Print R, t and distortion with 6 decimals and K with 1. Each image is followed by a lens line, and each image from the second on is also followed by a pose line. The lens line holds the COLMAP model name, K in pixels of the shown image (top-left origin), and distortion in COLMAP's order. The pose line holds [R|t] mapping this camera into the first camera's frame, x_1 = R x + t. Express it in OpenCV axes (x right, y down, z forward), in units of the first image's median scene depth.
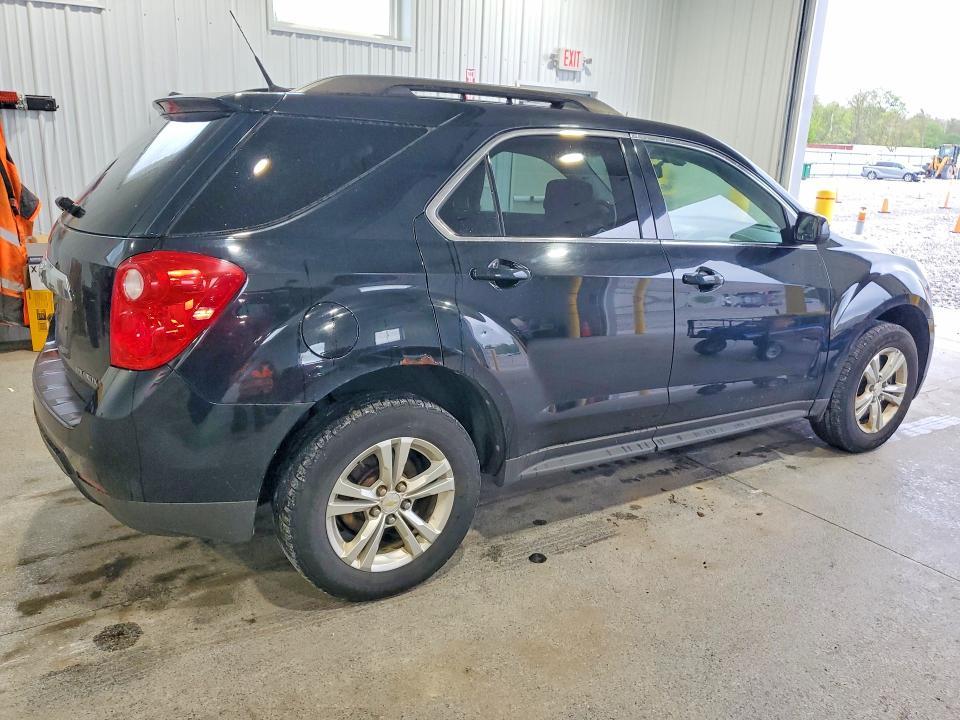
lens RADIAL K [[750.7, 0, 474.9], [0, 750.7, 359.2], [0, 0, 1]] dist [0.006467, 0.001871]
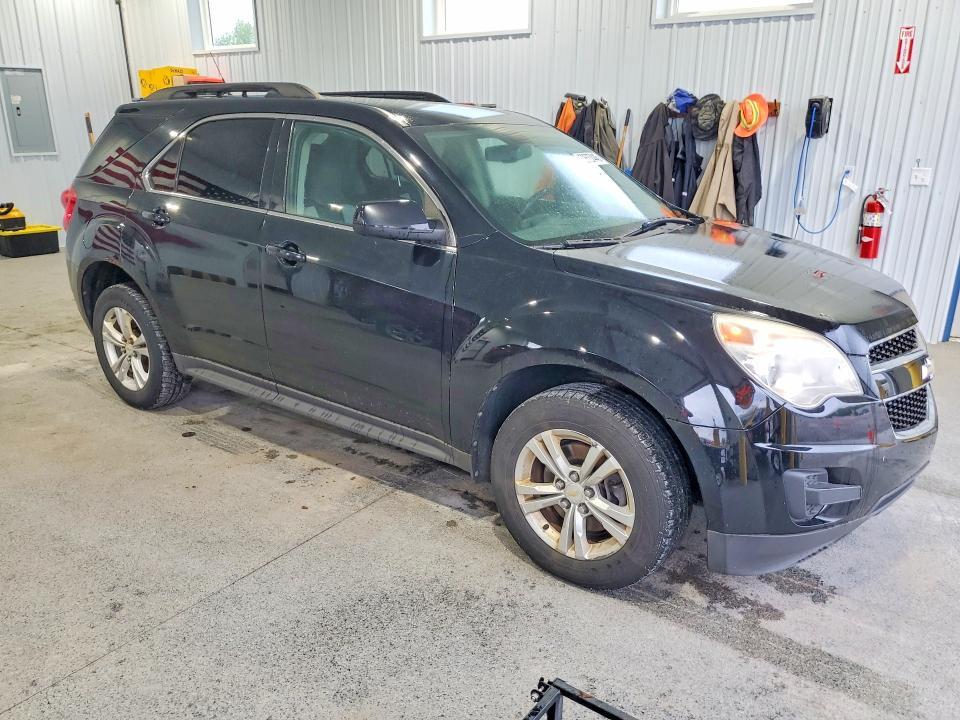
lens RADIAL K [[763.2, 0, 478.4], [0, 763.2, 372.6], [0, 0, 1]] dist [-0.003039, -0.000498]
pose [[0.362501, 0.244991, -0.899207, 1.082354], [-0.249176, 0.955185, 0.159792, -0.134962], [0.898056, 0.166136, 0.407301, 0.667614]]
